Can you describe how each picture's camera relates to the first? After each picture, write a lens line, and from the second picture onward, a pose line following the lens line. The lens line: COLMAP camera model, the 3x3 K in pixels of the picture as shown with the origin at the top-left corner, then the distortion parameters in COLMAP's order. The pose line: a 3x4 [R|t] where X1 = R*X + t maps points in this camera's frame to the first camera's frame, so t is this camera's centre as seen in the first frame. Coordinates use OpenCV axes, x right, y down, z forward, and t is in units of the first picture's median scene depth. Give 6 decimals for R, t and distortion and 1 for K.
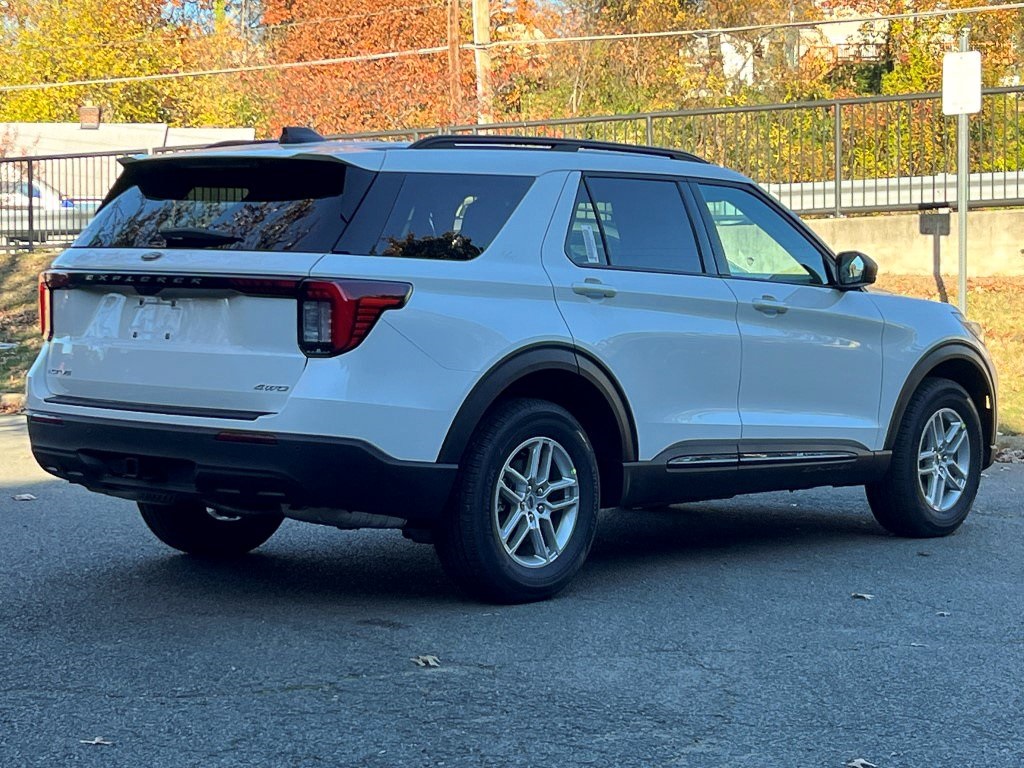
lens RADIAL K [[2200.9, 0, 513.1], [0, 2200.9, 383.5], [0, 0, 1]] dist [-0.016370, 0.000000]
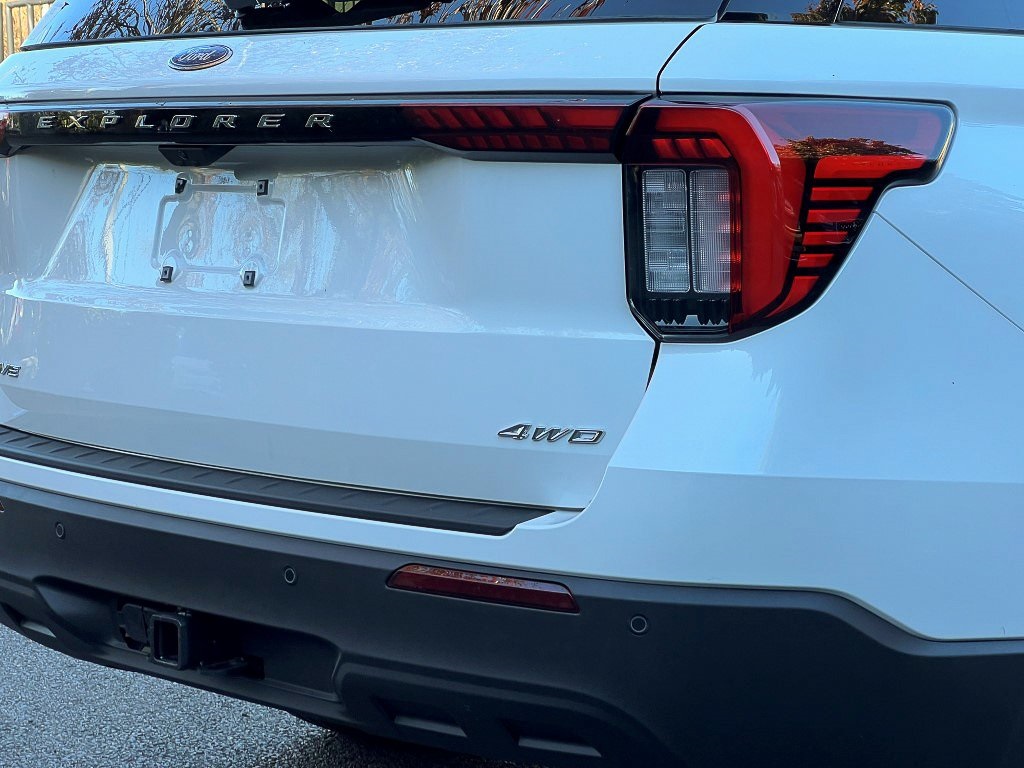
lens RADIAL K [[2323.7, 0, 512.0], [0, 2323.7, 384.7], [0, 0, 1]] dist [0.074947, 0.000000]
pose [[0.995689, -0.023306, -0.089784, -0.082681], [0.028590, 0.997906, 0.058022, -0.025551], [0.088244, -0.060339, 0.994270, 0.639360]]
